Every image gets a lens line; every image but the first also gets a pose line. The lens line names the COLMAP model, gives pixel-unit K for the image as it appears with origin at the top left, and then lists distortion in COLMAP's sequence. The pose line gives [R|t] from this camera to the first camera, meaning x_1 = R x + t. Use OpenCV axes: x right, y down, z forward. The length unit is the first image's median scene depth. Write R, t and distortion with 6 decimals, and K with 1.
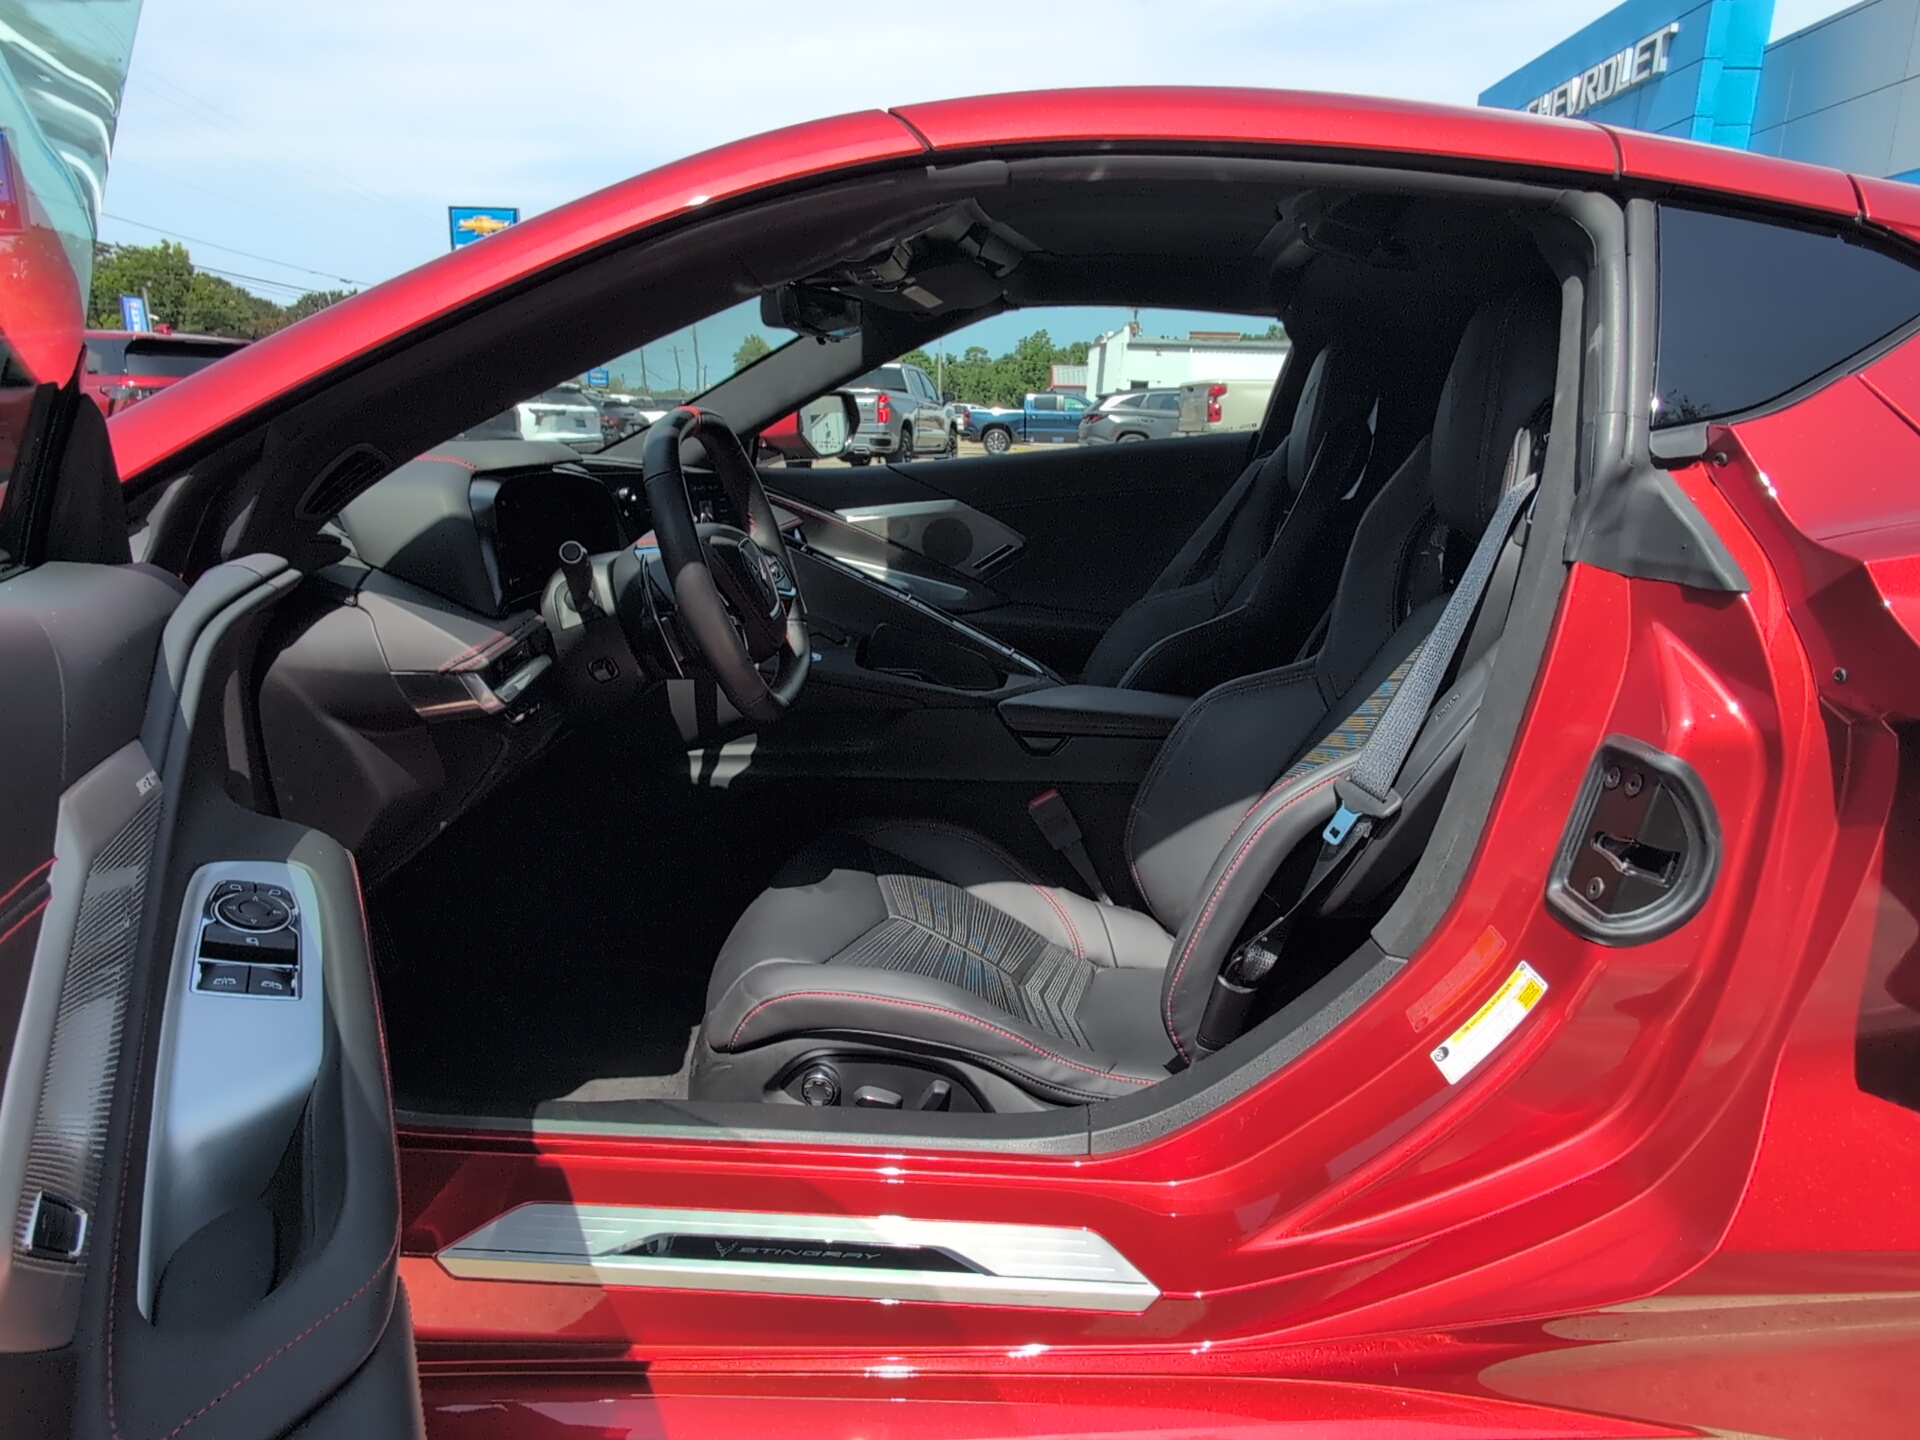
lens RADIAL K [[1294.1, 0, 960.4], [0, 1294.1, 696.7], [0, 0, 1]] dist [0.007042, -0.004649]
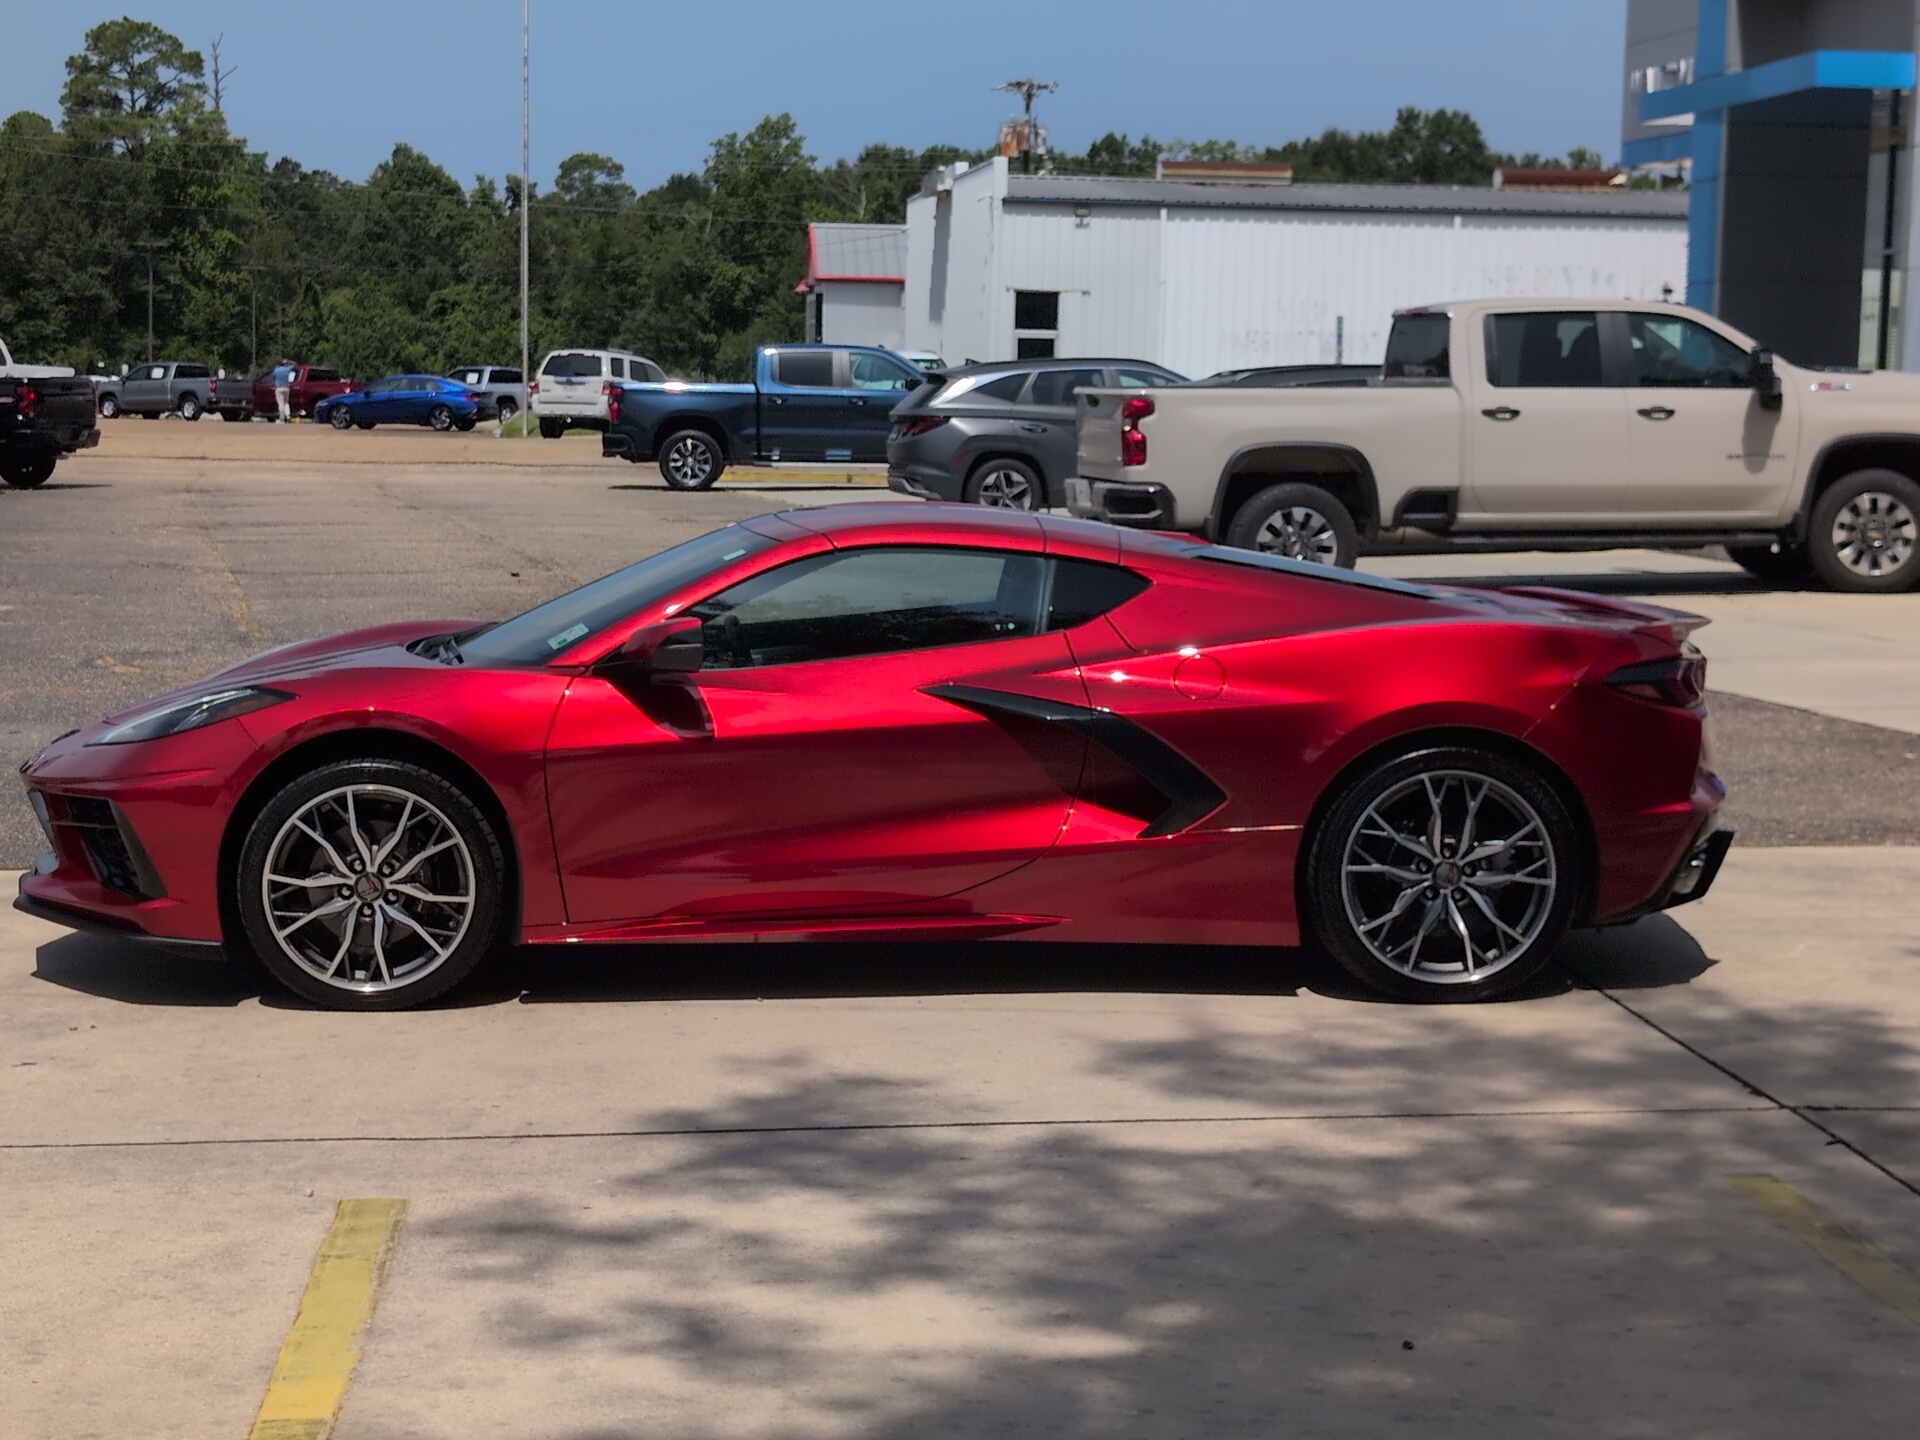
lens RADIAL K [[1670.4, 0, 928.0], [0, 1670.4, 724.0], [0, 0, 1]] dist [-0.001238, 0.008649]
pose [[0.993327, -0.020694, 0.113464, 0.044839], [0.031253, 0.995260, -0.092086, -0.066400], [-0.111020, 0.095018, 0.989265, 0.513656]]
